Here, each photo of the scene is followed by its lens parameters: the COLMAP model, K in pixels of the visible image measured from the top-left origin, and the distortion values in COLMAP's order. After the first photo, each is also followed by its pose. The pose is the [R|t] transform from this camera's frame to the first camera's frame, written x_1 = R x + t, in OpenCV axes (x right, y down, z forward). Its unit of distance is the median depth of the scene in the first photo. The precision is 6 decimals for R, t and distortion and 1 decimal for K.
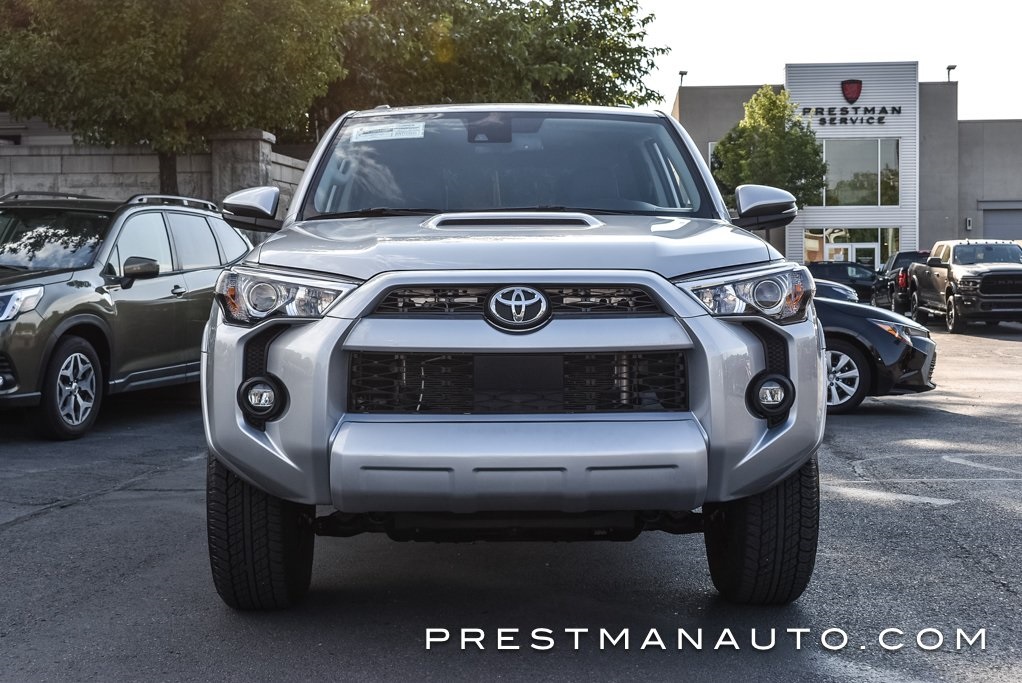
lens RADIAL K [[1532.2, 0, 509.6], [0, 1532.2, 339.6], [0, 0, 1]] dist [0.018531, 0.000000]
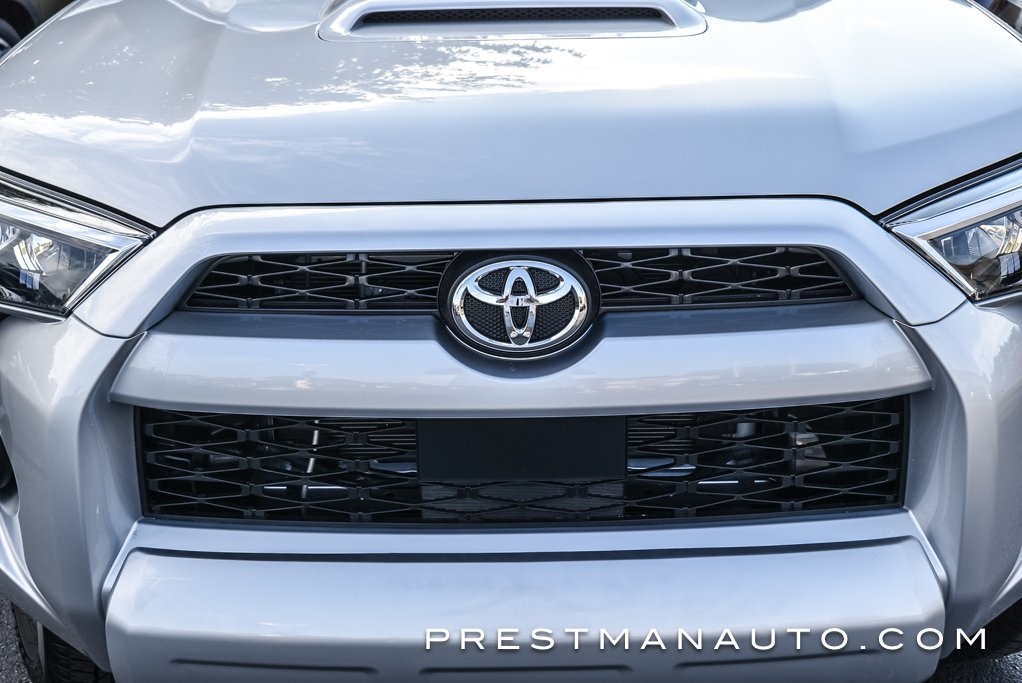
lens RADIAL K [[1339.9, 0, 508.8], [0, 1339.9, 338.4], [0, 0, 1]] dist [0.030529, 0.000000]
pose [[0.999814, -0.005406, -0.018495, 0.009361], [0.010777, 0.952563, 0.304150, -0.122801], [0.015974, -0.304293, 0.952445, 0.645790]]
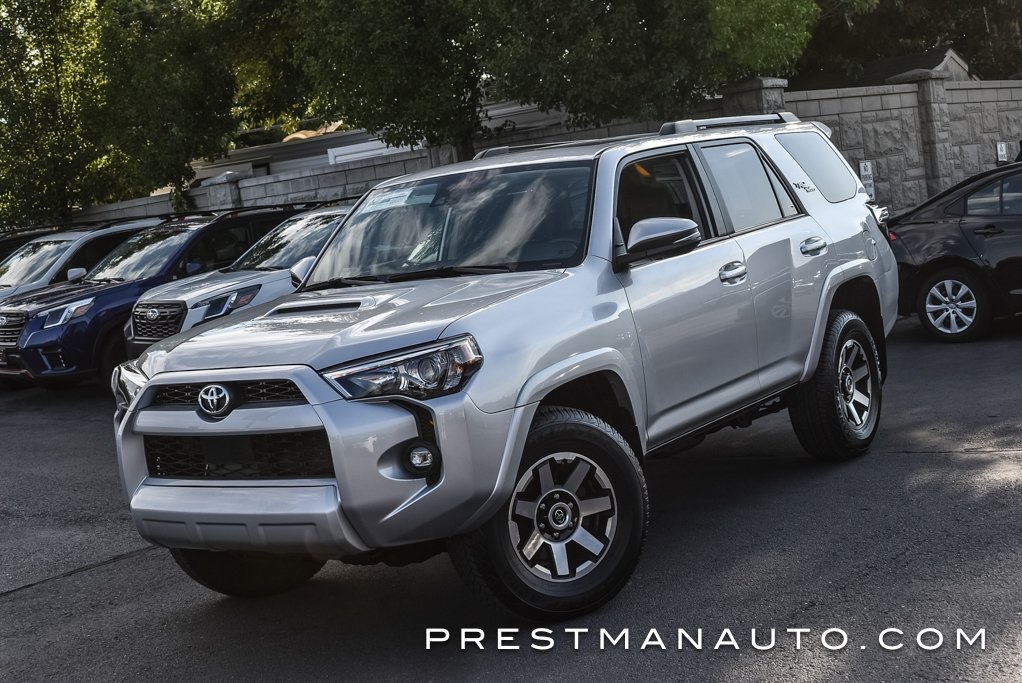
lens RADIAL K [[1532.2, 0, 510.9], [0, 1532.2, 344.6], [0, 0, 1]] dist [0.018531, 0.000000]
pose [[0.811383, -0.043530, -0.582891, 0.966065], [0.098584, 0.993129, 0.063062, -0.124878], [0.576141, -0.108632, 0.810099, 0.091087]]
